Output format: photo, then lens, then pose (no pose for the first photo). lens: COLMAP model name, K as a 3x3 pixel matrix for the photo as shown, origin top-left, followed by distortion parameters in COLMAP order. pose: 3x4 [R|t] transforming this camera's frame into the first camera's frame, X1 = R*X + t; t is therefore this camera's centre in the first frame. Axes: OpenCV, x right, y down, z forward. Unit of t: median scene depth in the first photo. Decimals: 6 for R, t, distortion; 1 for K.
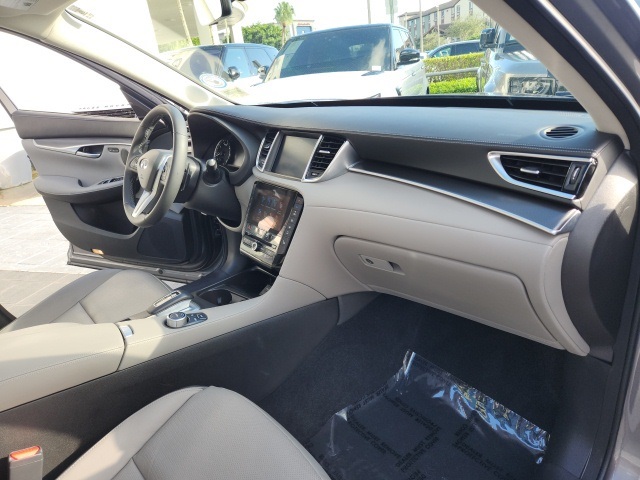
lens RADIAL K [[432.5, 0, 322.9], [0, 432.5, 241.7], [0, 0, 1]] dist [0.064138, -0.053354]
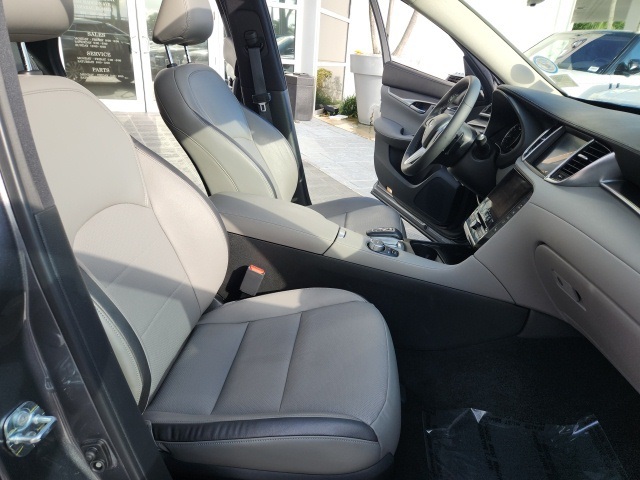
lens RADIAL K [[424.7, 0, 319.6], [0, 424.7, 250.7], [0, 0, 1]] dist [0.068528, -0.021517]
pose [[0.671233, 0.451681, -0.587733, 0.216859], [-0.410844, 0.886667, 0.212202, 0.002238], [0.616971, 0.099030, 0.780731, -0.035932]]
